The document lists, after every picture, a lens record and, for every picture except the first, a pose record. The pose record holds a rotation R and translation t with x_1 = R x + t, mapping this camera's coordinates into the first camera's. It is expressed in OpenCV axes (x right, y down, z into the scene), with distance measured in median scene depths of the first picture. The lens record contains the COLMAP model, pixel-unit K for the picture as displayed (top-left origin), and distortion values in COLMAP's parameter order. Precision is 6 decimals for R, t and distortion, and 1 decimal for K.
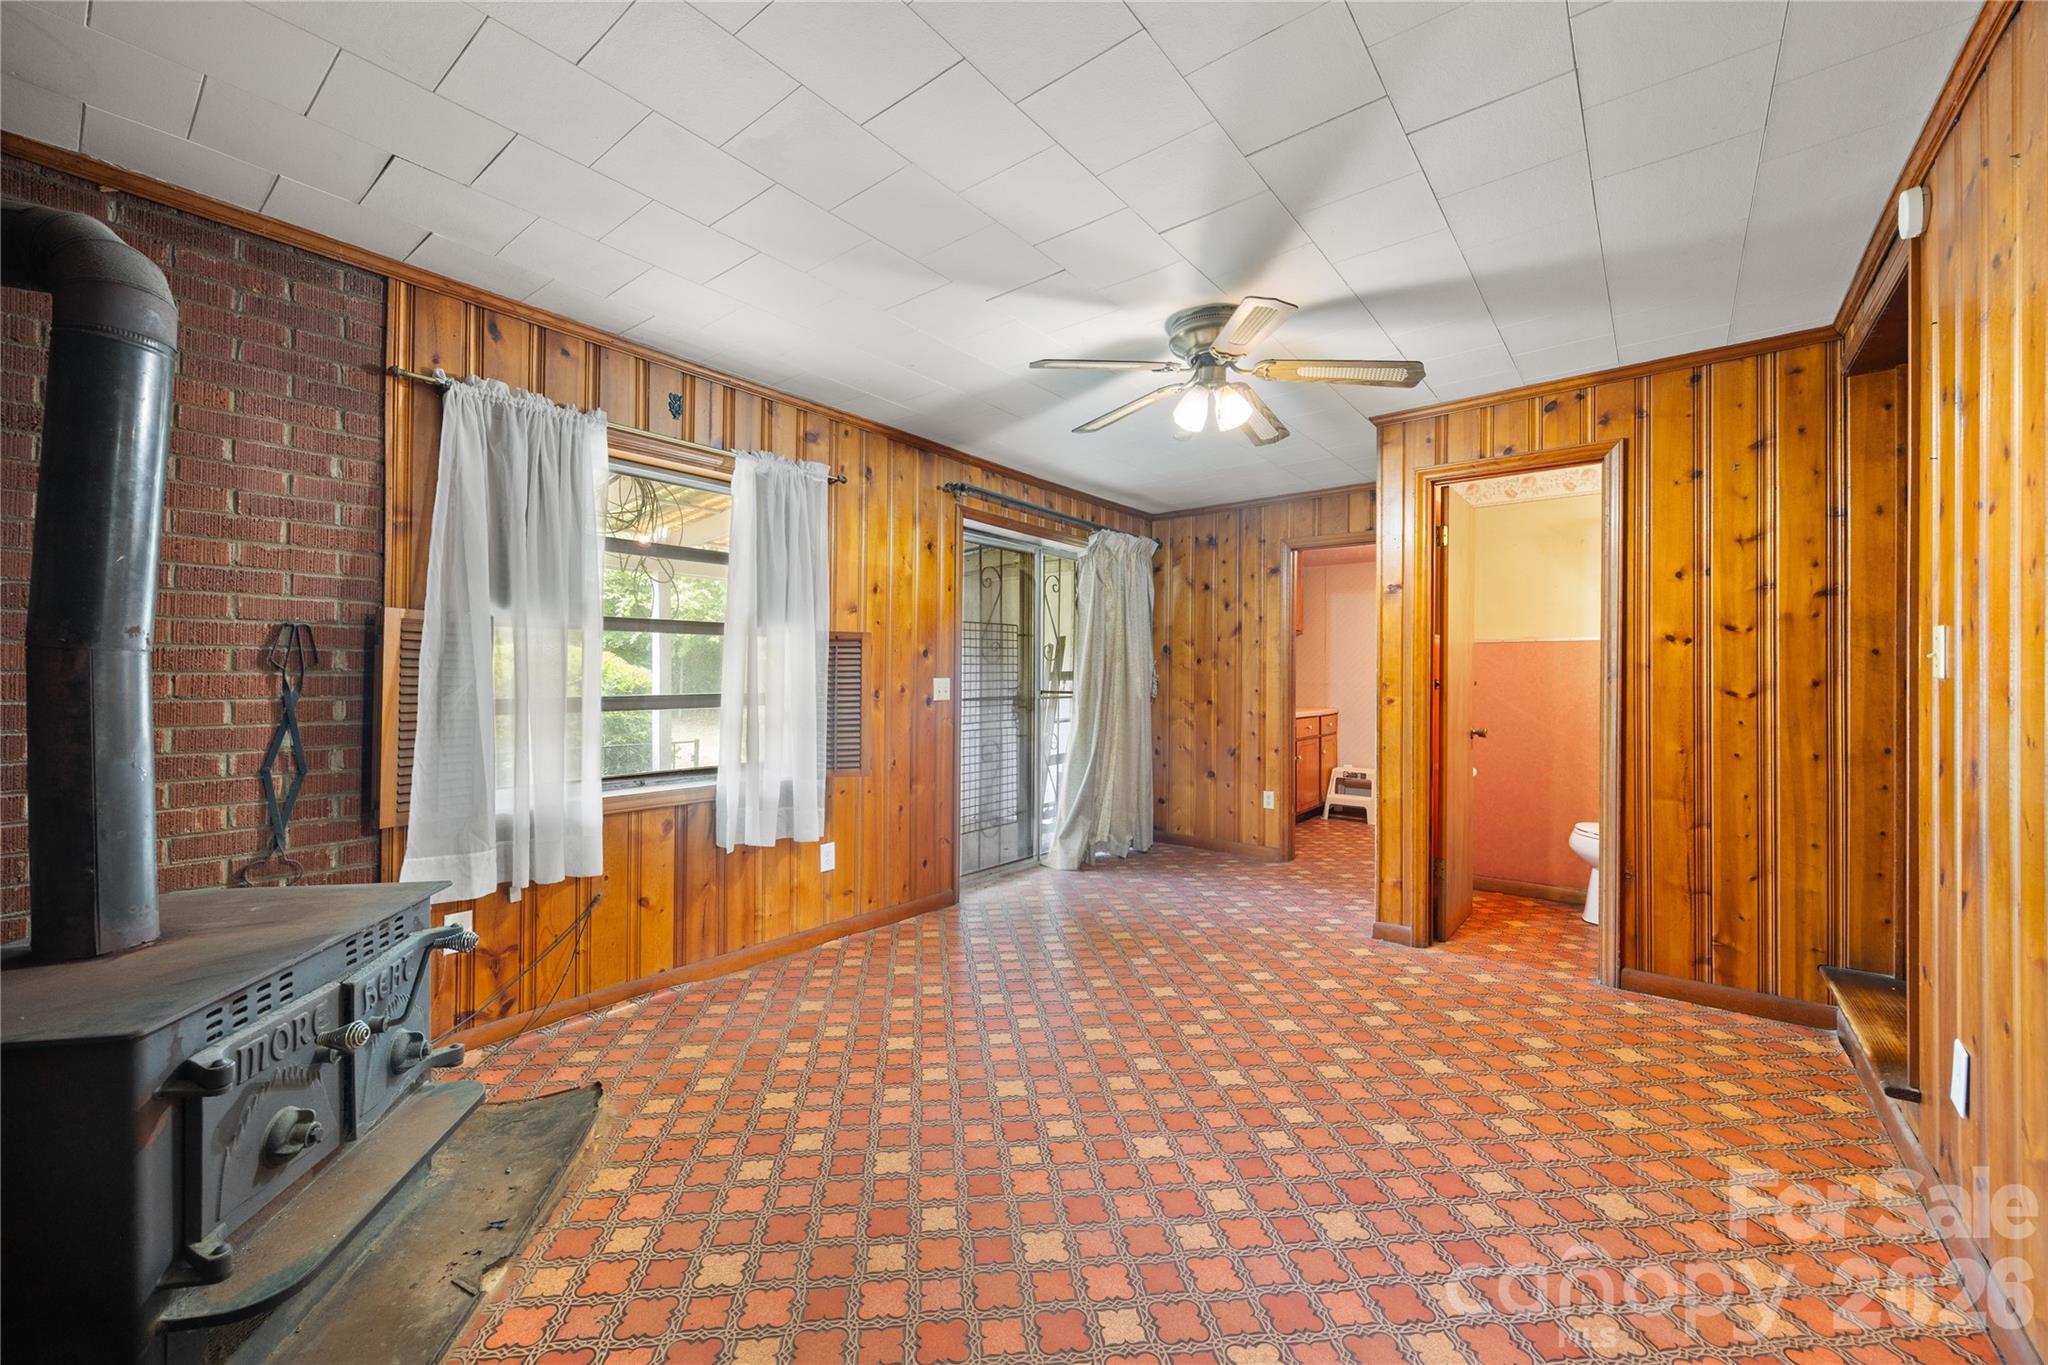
lens RADIAL K [[792.0, 0, 1019.4], [0, 792.0, 678.2], [0, 0, 1]] dist [0.003662, -0.000330]
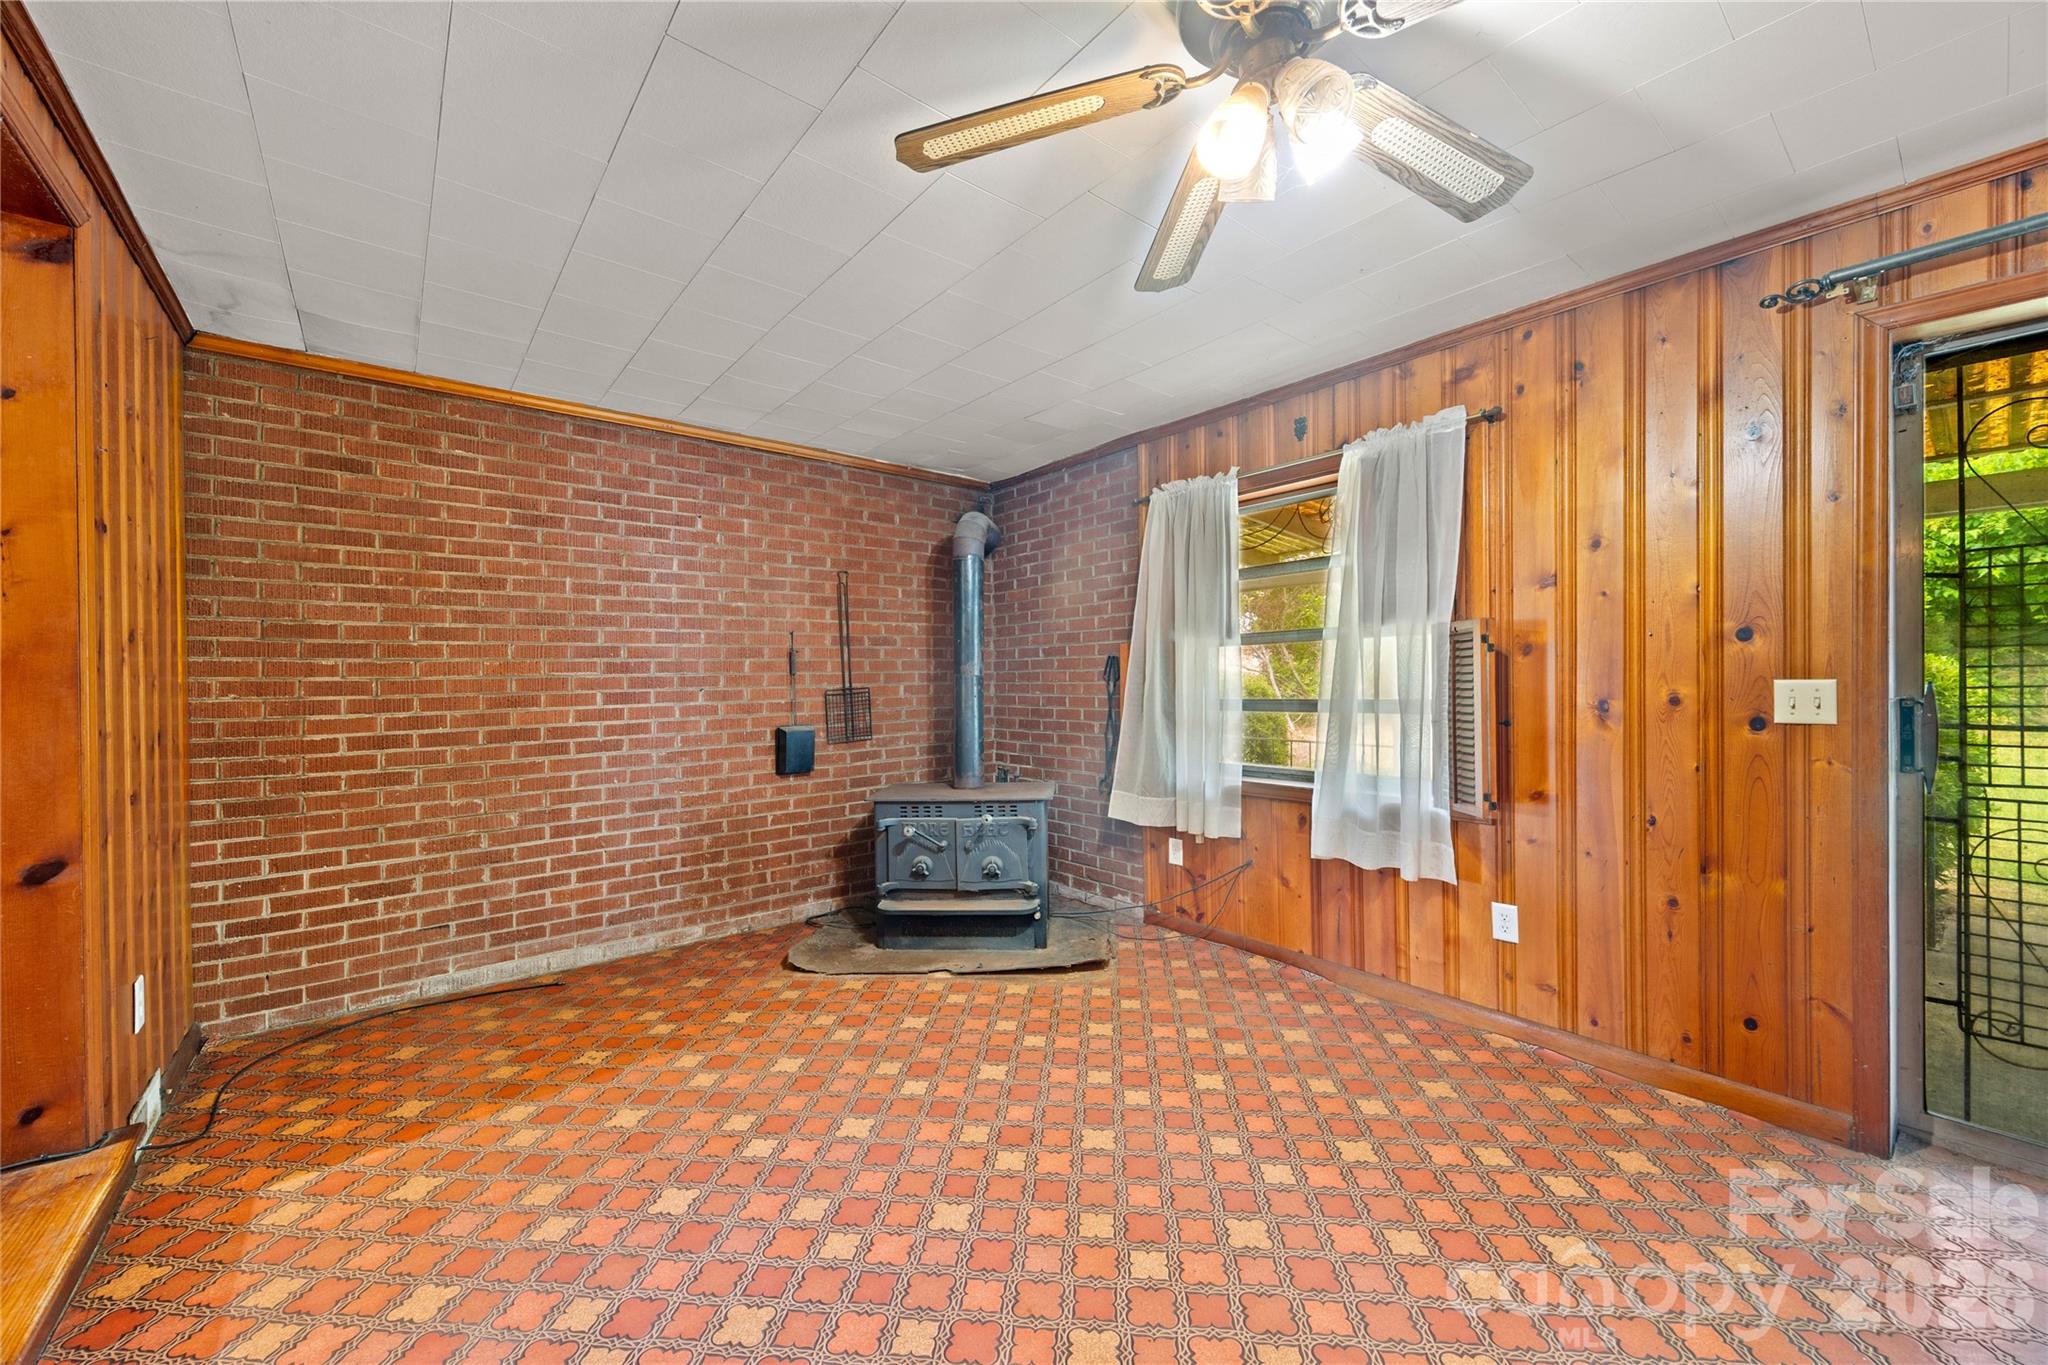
lens RADIAL K [[792.0, 0, 1032.0], [0, 792.0, 676.9], [0, 0, 1]] dist [0.003662, -0.000330]
pose [[-0.201661, -0.005914, -0.979438, 0.749442], [0.009762, 0.999920, -0.008048, -0.003204], [0.979407, -0.011184, -0.201587, 0.933796]]
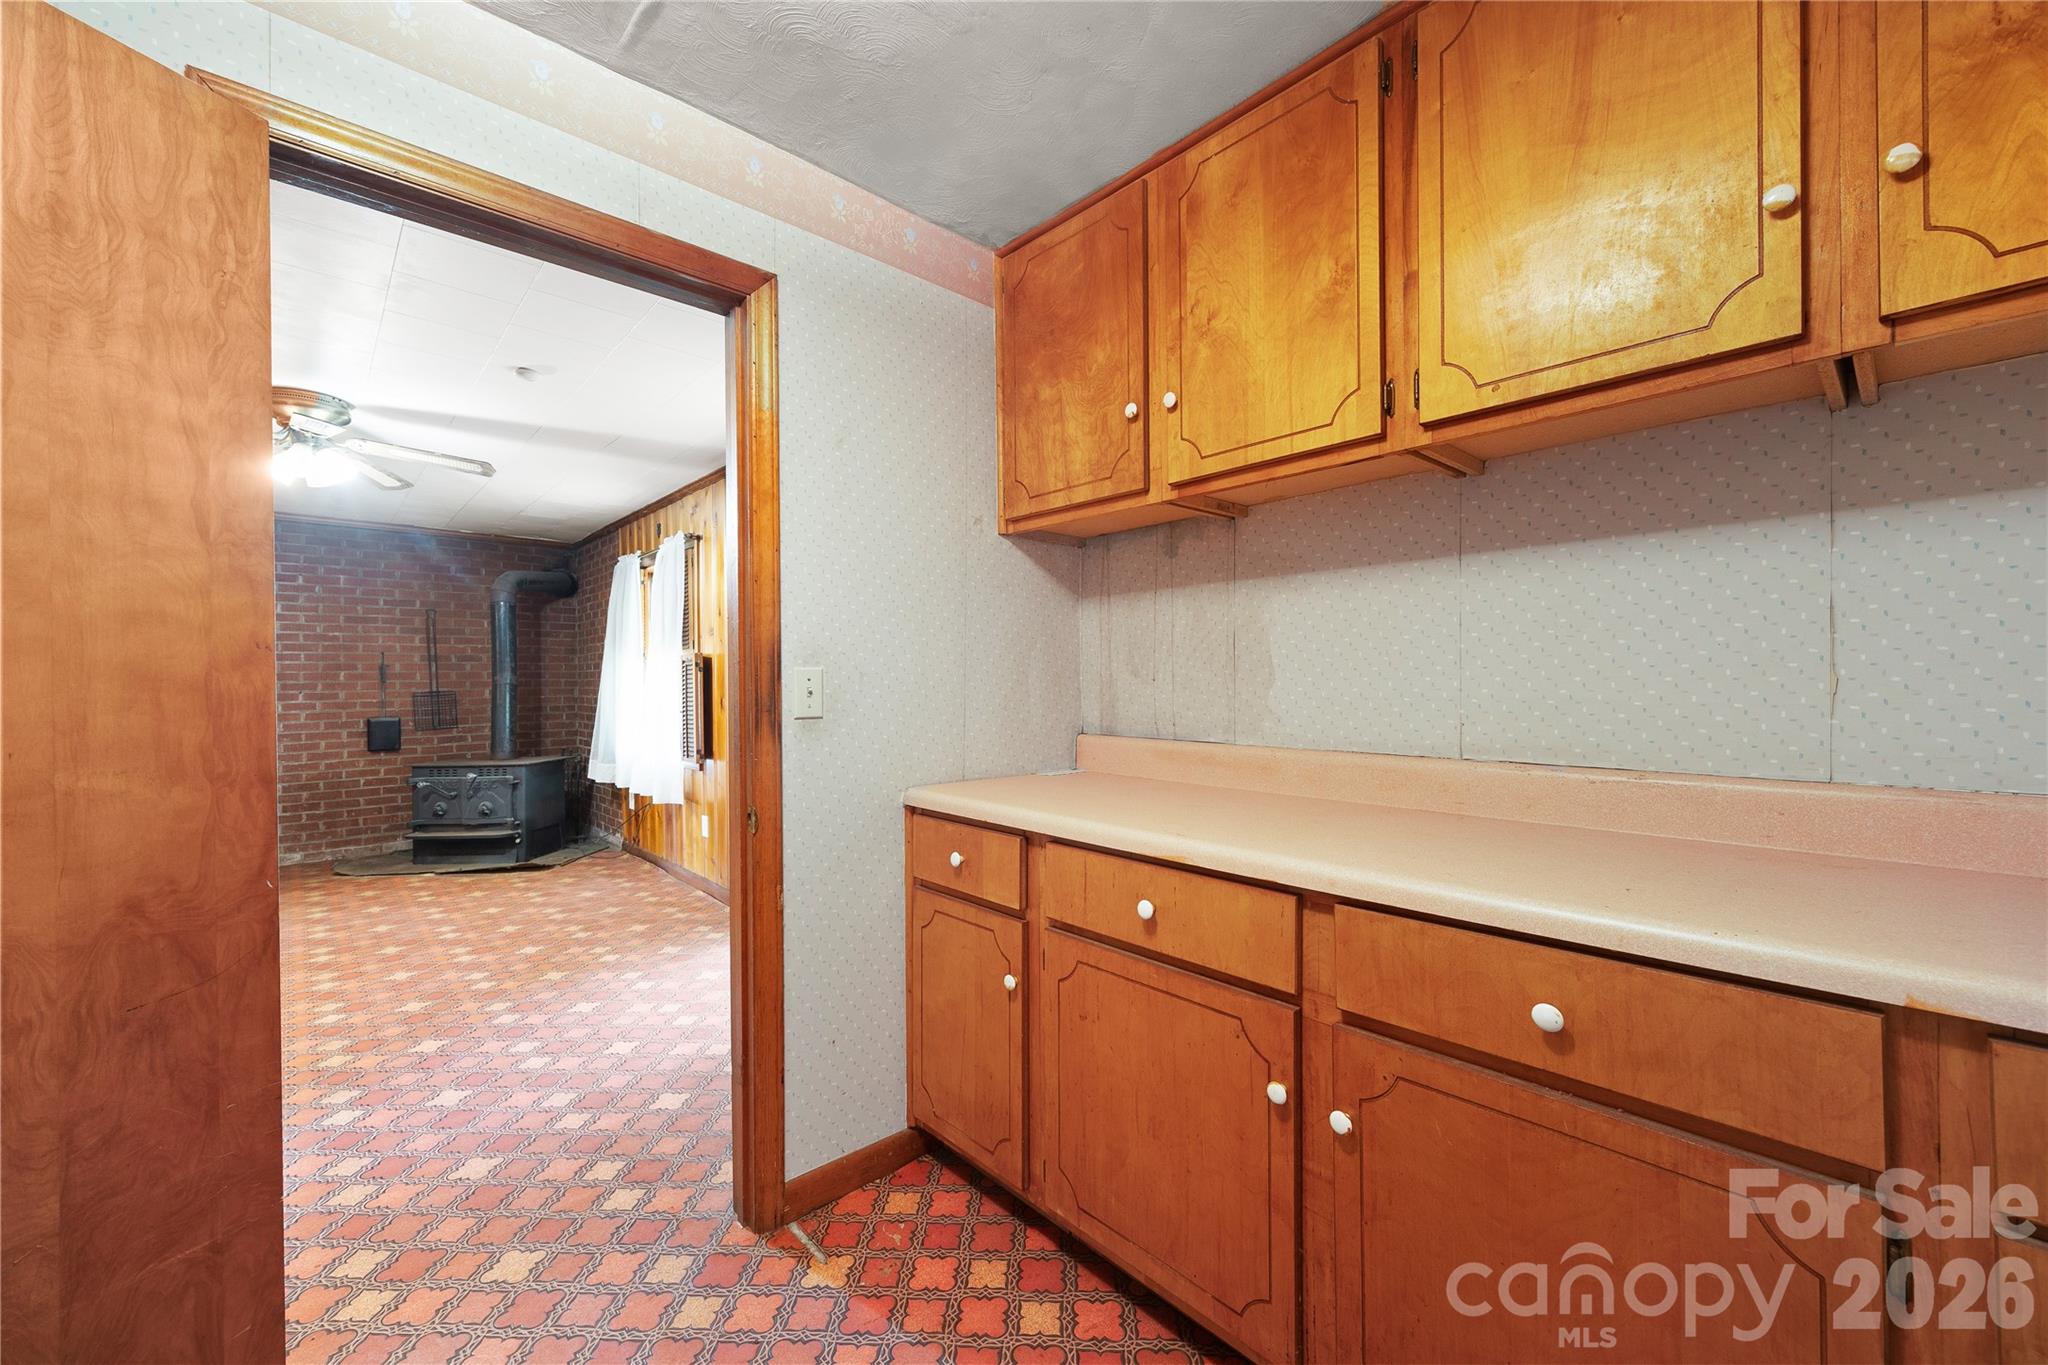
lens RADIAL K [[792.0, 0, 1027.1], [0, 792.0, 677.6], [0, 0, 1]] dist [0.003662, -0.000330]
pose [[-0.147423, -0.009459, -0.989028, 1.243261], [0.008166, 0.999909, -0.010780, 0.001395], [0.989040, -0.009665, -0.147332, 2.213267]]
